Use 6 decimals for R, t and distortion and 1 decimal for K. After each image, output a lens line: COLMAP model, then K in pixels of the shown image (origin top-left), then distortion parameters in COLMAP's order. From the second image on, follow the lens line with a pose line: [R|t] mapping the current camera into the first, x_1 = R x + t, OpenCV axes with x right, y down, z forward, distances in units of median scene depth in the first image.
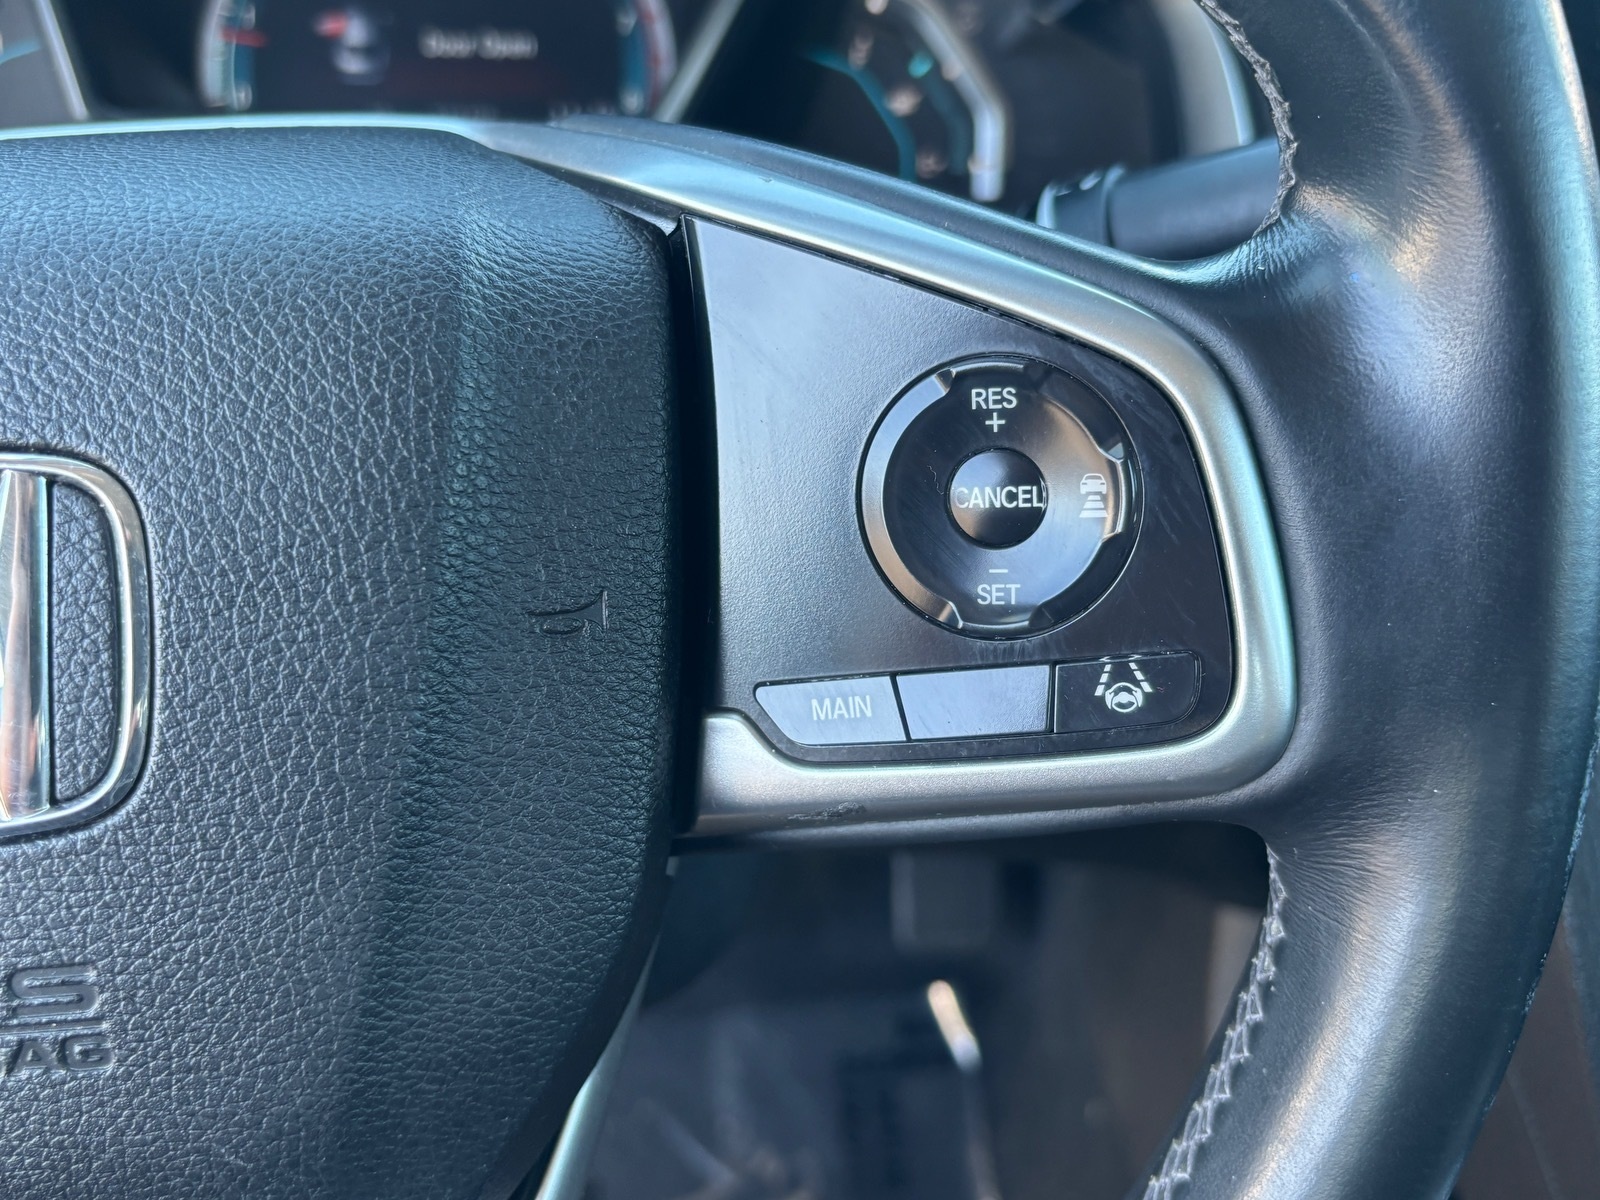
lens RADIAL K [[1561.4, 0, 807.8], [0, 1561.4, 605.1], [0, 0, 1]] dist [0.063587, -0.244433]
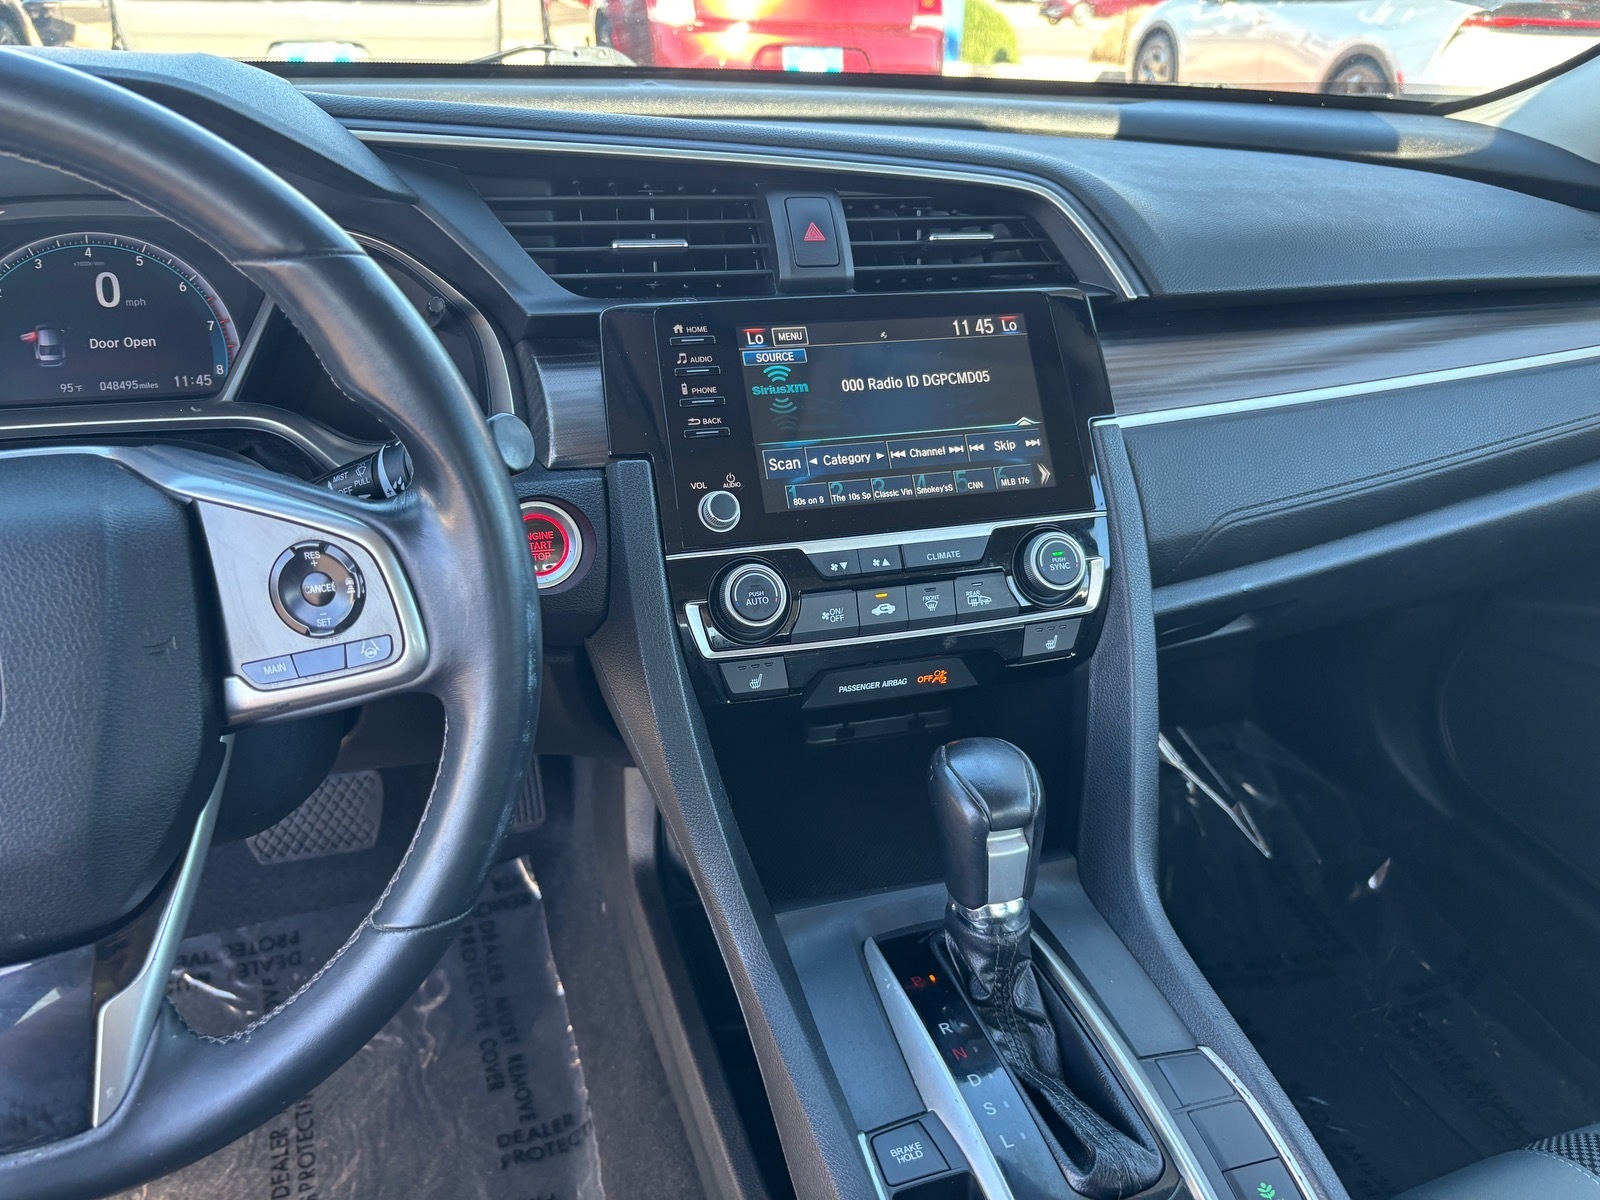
lens RADIAL K [[1218.0, 0, 804.8], [0, 1218.0, 611.7], [0, 0, 1]] dist [0.049002, -0.050348]
pose [[0.964049, -0.109467, 0.242131, 0.444570], [0.110508, 0.993832, 0.009323, 0.053272], [-0.241658, 0.017770, 0.970199, -1.459901]]
